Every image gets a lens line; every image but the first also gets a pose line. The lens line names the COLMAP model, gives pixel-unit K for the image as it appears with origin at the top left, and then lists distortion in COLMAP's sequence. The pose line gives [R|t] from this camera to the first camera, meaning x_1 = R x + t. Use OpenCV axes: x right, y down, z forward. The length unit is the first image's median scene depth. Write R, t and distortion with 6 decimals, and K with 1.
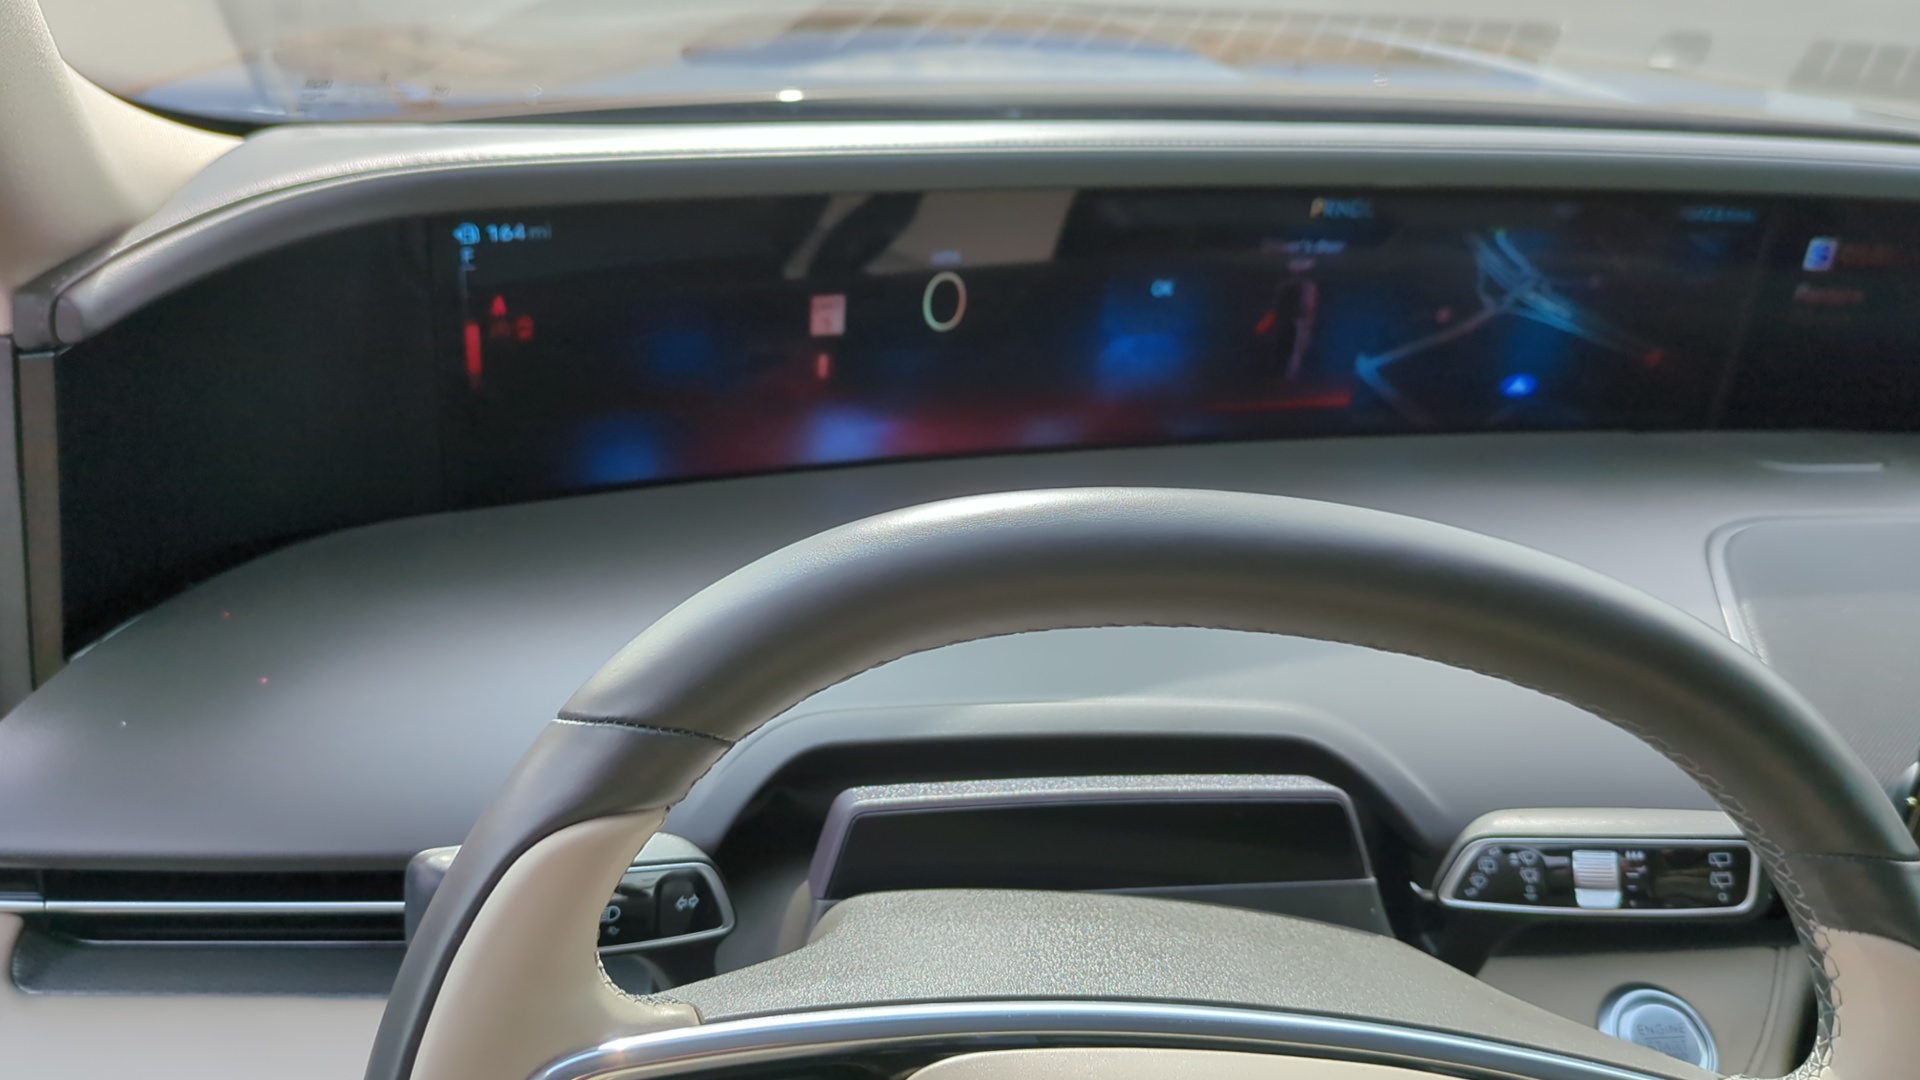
lens RADIAL K [[1640.7, 0, 963.8], [0, 1640.7, 538.6], [0, 0, 1]] dist [0.016561, -0.005854]
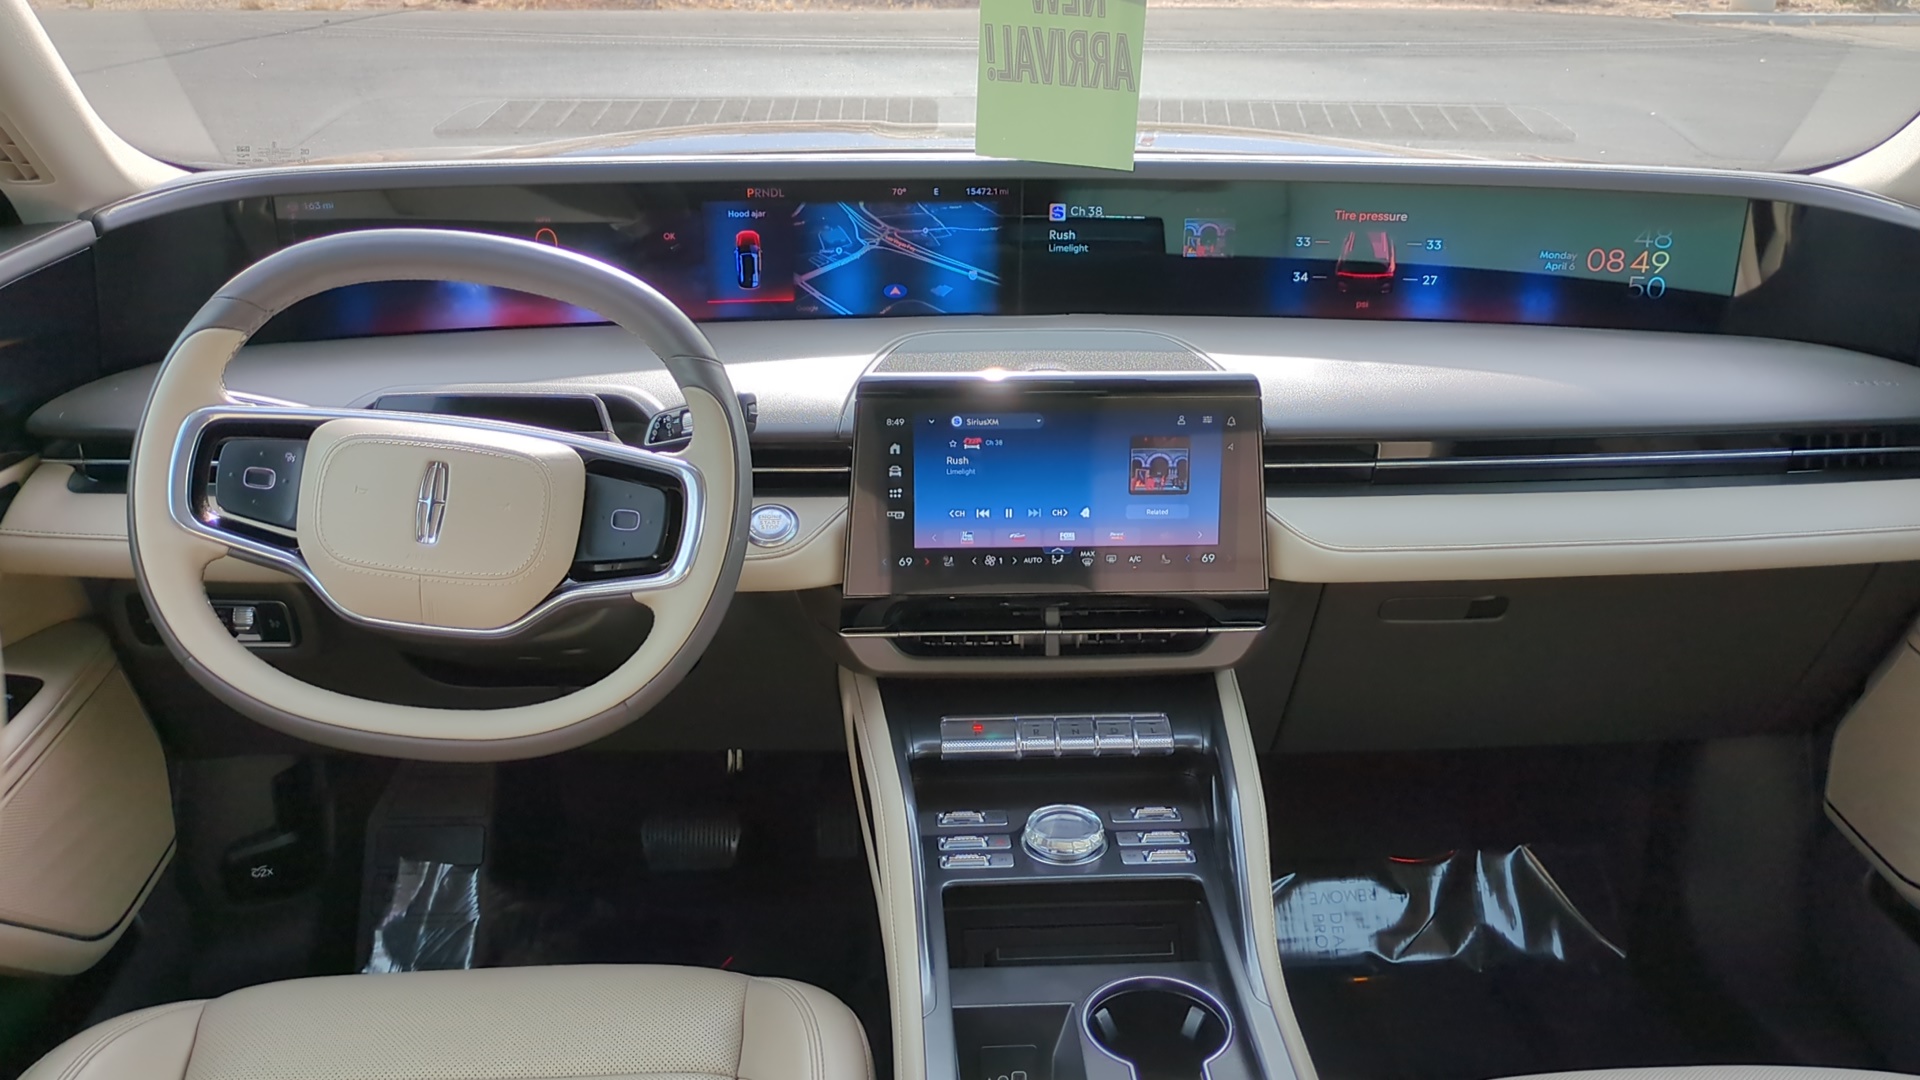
lens RADIAL K [[1620.5, 0, 972.9], [0, 1620.5, 552.6], [0, 0, 1]] dist [0.039963, 0.001524]
pose [[0.992517, -0.023650, -0.119790, 1.043941], [0.012280, 0.995423, -0.094779, 0.608076], [0.121483, 0.092599, 0.988265, -1.228067]]
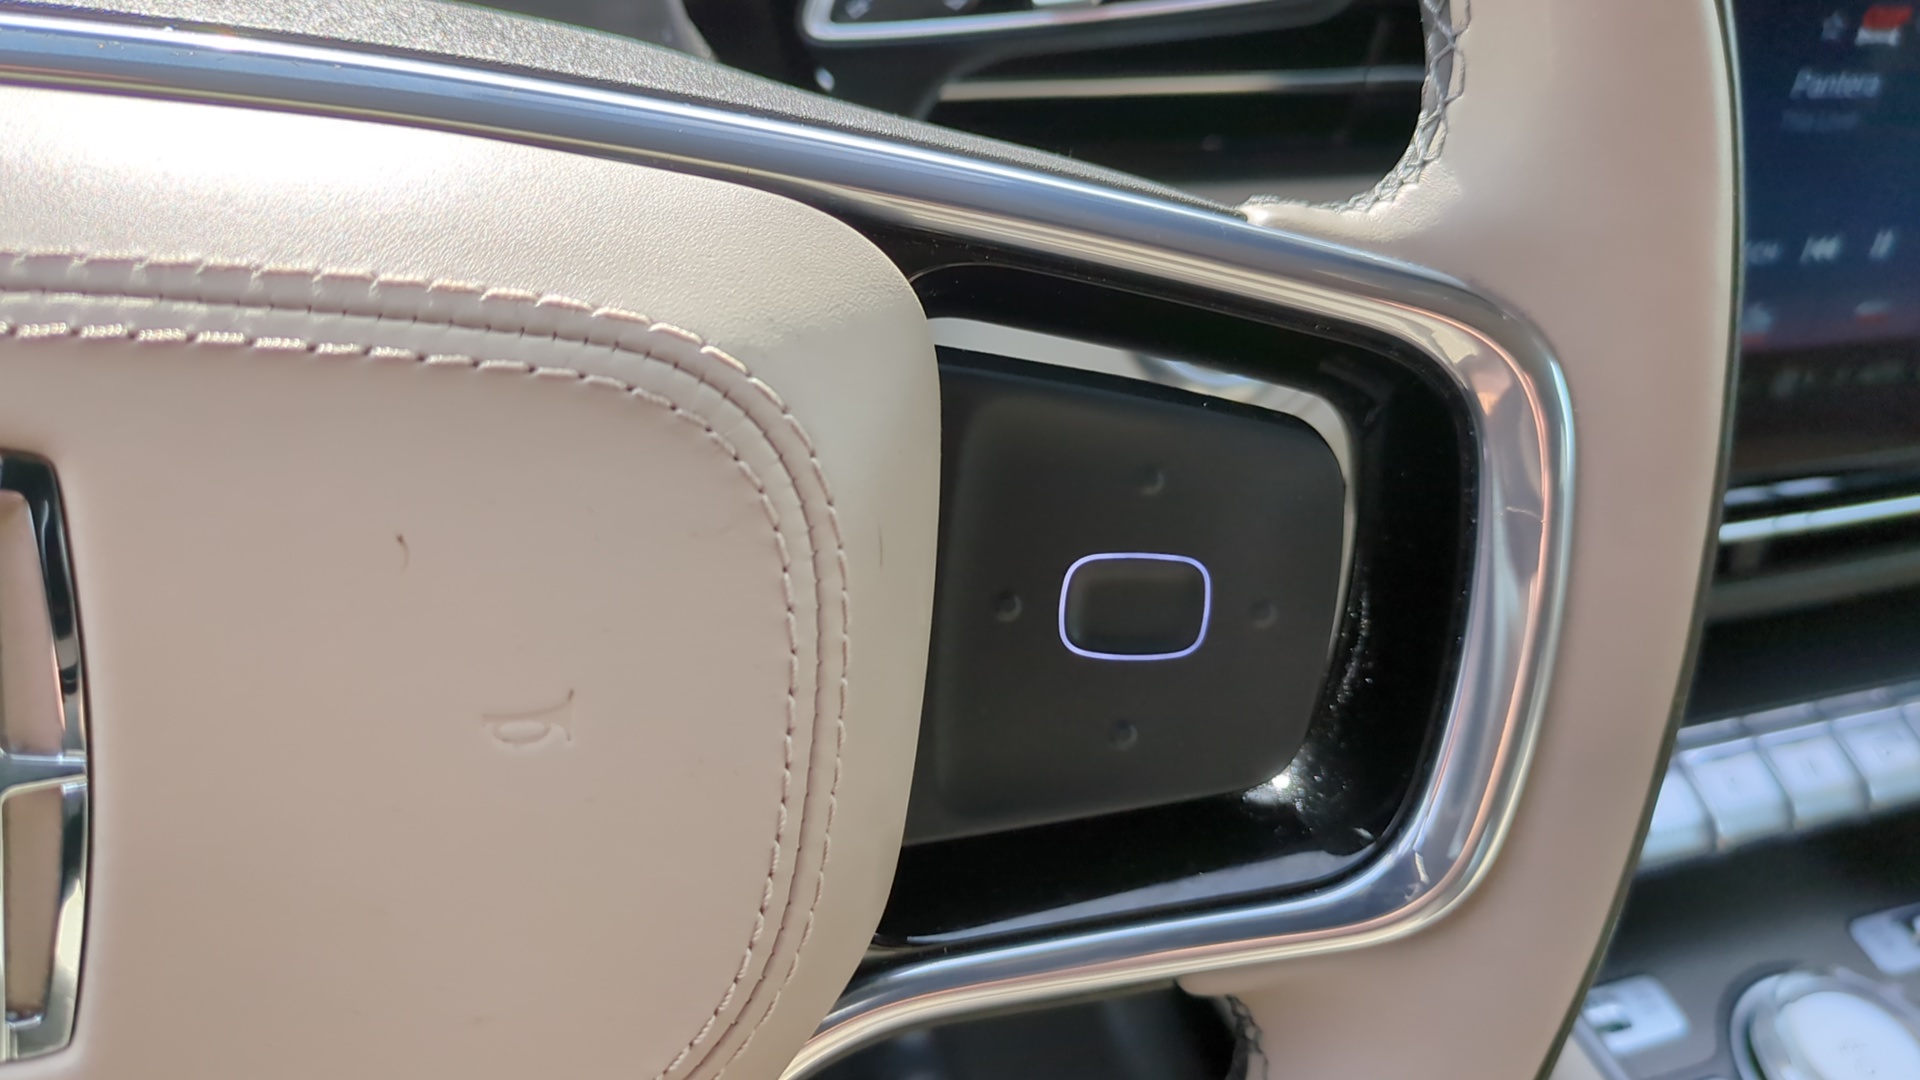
lens RADIAL K [[1640.7, 0, 963.8], [0, 1640.7, 538.6], [0, 0, 1]] dist [0.016561, -0.005854]
pose [[0.984636, -0.066093, 0.161626, 0.237856], [0.020036, 0.962250, 0.271427, 0.235617], [-0.173464, -0.264019, 0.948791, 0.408413]]
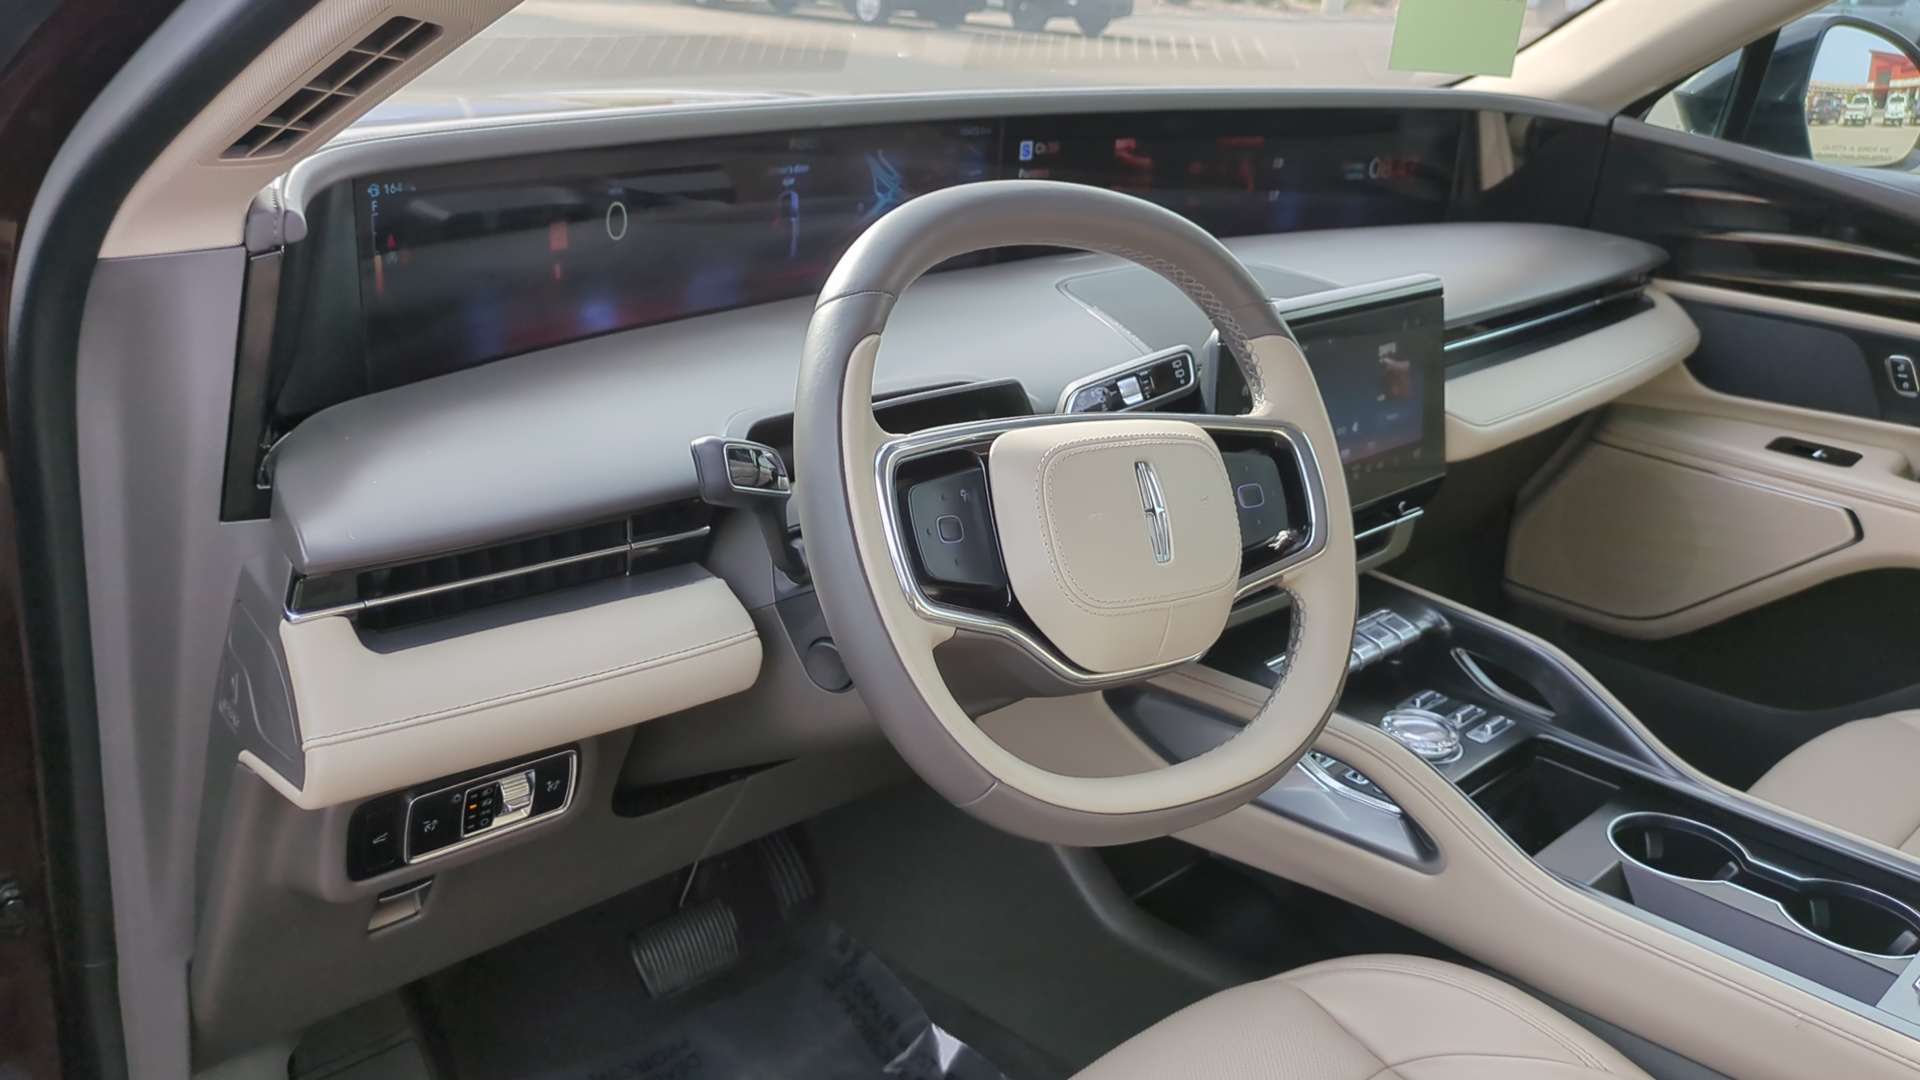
lens RADIAL K [[1640.7, 0, 963.8], [0, 1640.7, 538.6], [0, 0, 1]] dist [0.016561, -0.005854]
pose [[0.805543, -0.233518, 0.544582, -0.927542], [0.271172, 0.962461, 0.011589, 0.297435], [-0.526845, 0.138340, 0.838628, -0.579529]]
